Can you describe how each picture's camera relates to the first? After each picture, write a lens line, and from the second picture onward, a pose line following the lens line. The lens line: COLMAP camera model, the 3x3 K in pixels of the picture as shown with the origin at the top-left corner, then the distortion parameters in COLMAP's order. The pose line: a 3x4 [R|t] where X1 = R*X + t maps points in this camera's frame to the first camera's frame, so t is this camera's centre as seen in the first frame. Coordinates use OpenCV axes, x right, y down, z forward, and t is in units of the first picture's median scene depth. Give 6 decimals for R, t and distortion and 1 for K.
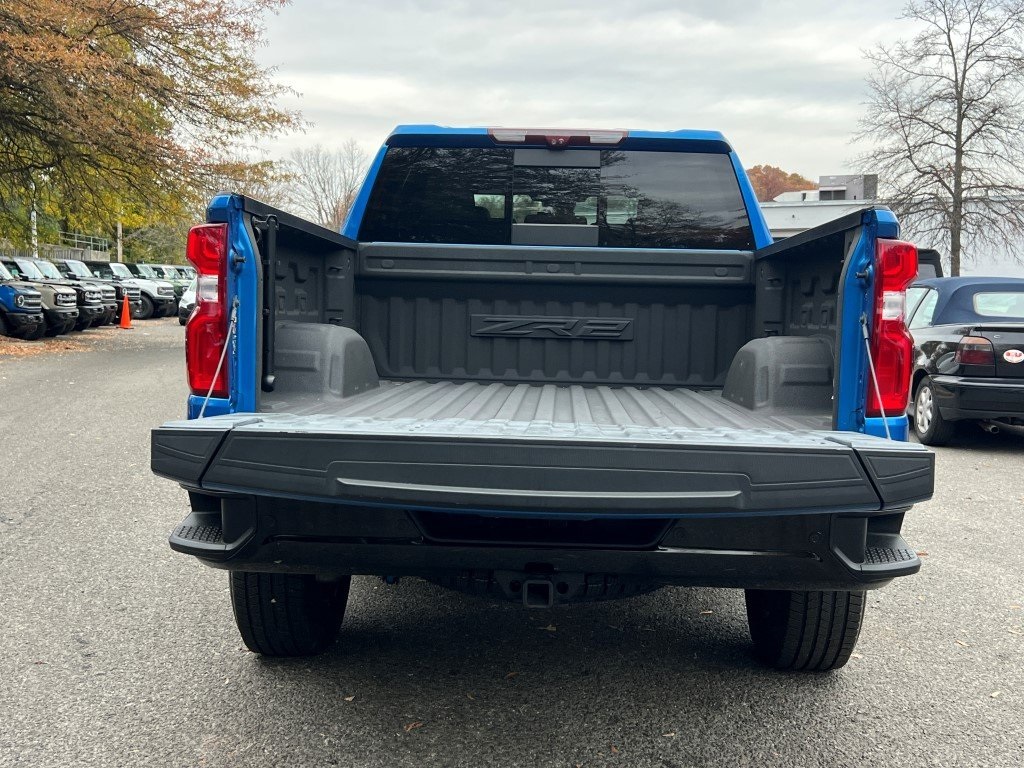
lens RADIAL K [[1141.4, 0, 512.0], [0, 1141.4, 384.0], [0, 0, 1]] dist [0.007377, 0.007314]
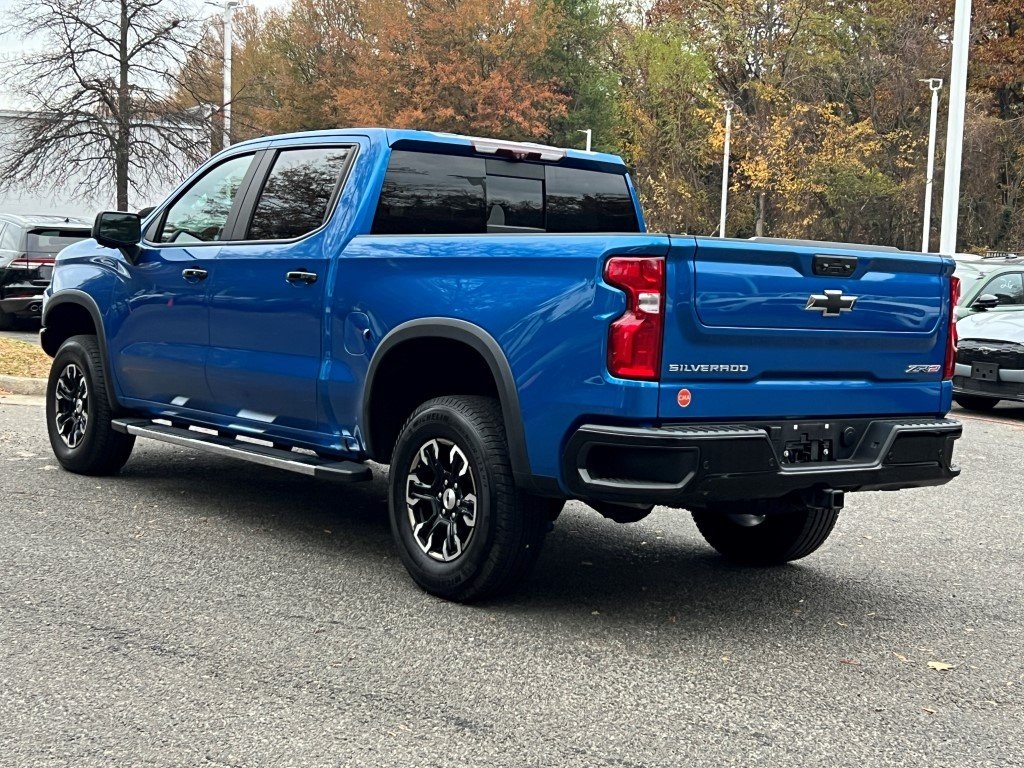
lens RADIAL K [[1543.6, 0, 512.0], [0, 1543.6, 384.0], [0, 0, 1]] dist [0.127809, -0.010294]
pose [[0.759690, -0.029058, 0.649636, -0.132475], [0.014933, 0.999517, 0.027245, -0.003122], [-0.650114, -0.010996, 0.759757, -0.025807]]
